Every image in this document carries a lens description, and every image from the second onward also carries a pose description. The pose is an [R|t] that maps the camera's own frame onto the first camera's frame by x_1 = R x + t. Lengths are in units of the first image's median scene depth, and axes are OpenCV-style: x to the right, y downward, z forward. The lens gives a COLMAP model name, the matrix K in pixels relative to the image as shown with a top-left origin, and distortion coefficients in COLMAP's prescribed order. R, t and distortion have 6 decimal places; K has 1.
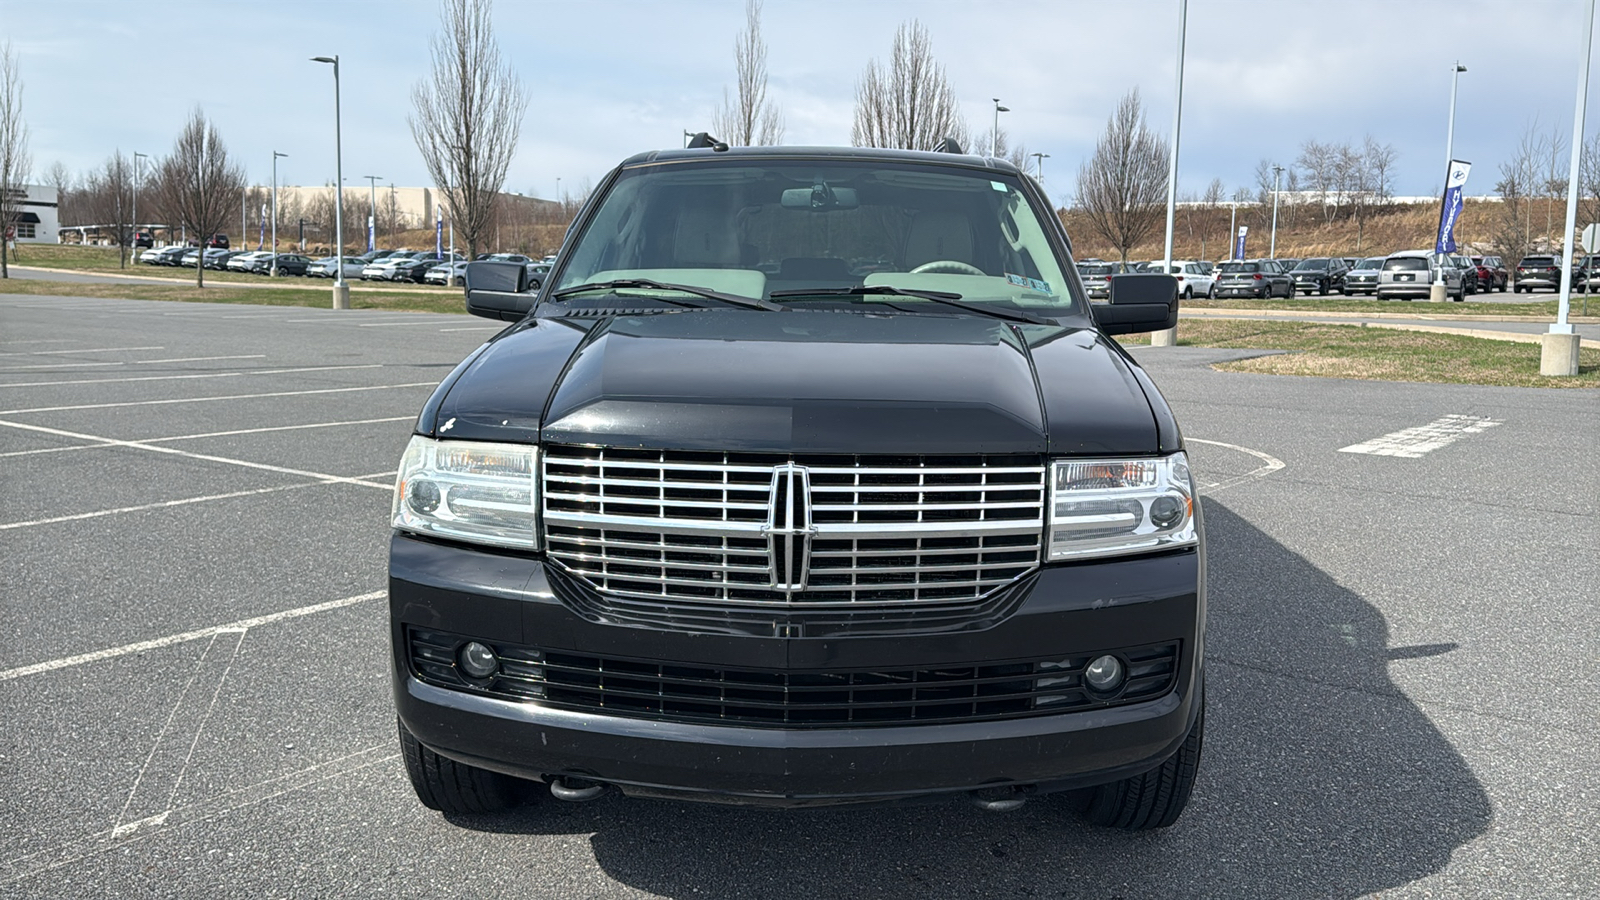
lens RADIAL K [[1370.0, 0, 832.4], [0, 1370.0, 448.5], [0, 0, 1]] dist [0.124537, -0.196105]
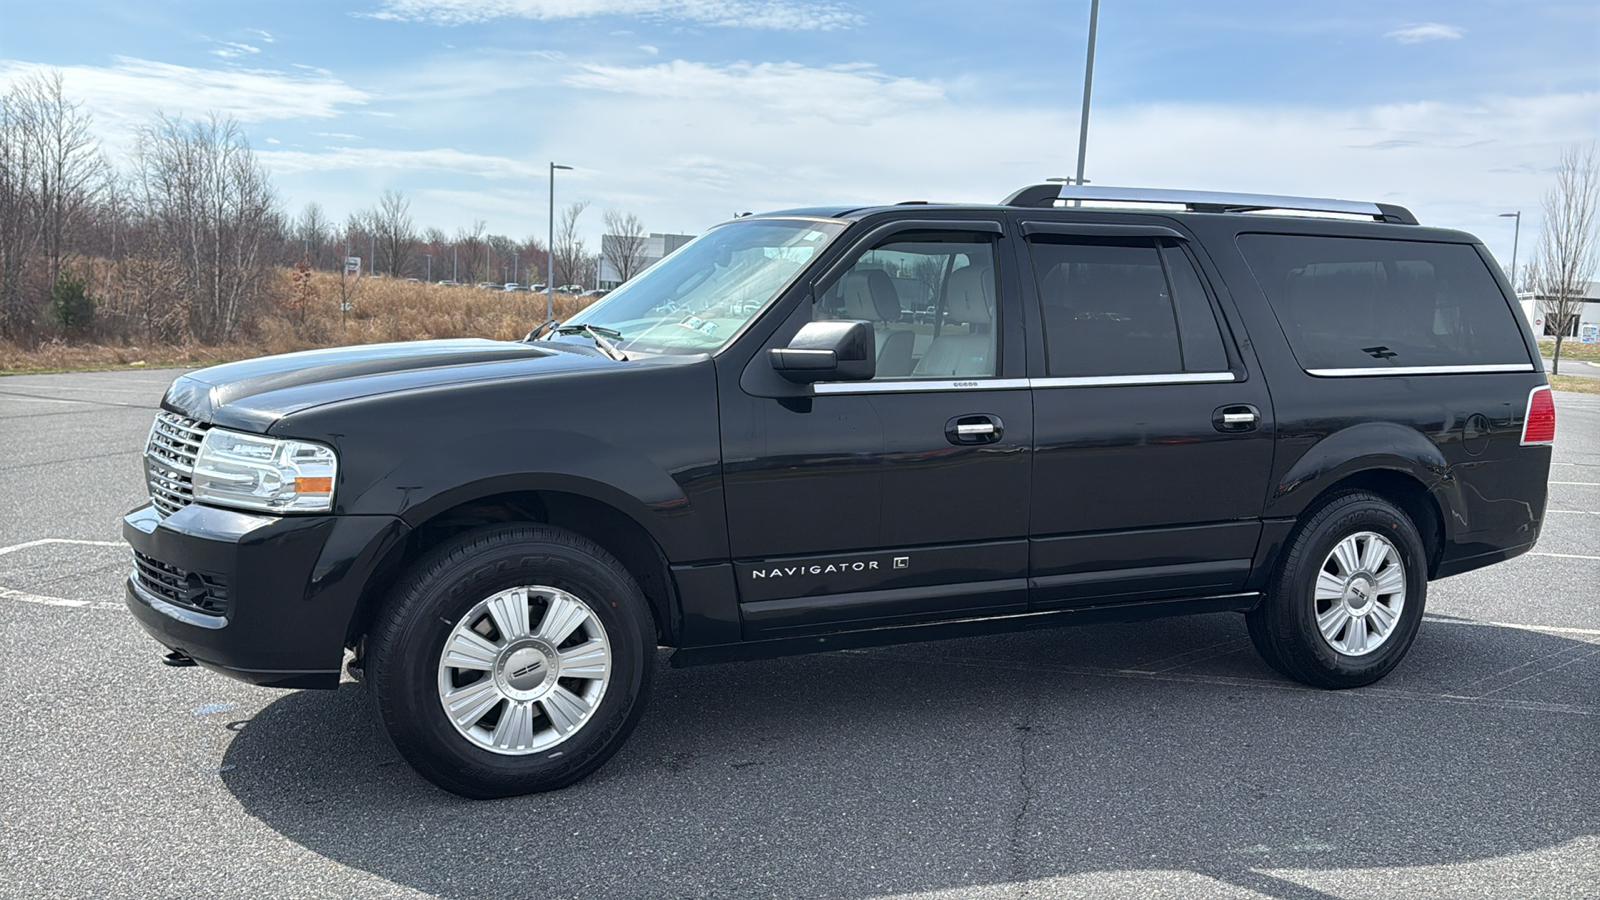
lens RADIAL K [[1370.0, 0, 834.5], [0, 1370.0, 488.0], [0, 0, 1]] dist [0.124537, -0.196105]
pose [[0.461129, 0.104088, -0.881207, 1.706528], [-0.143920, 0.988720, 0.041475, -0.081338], [0.875584, 0.107698, 0.470907, 0.904146]]
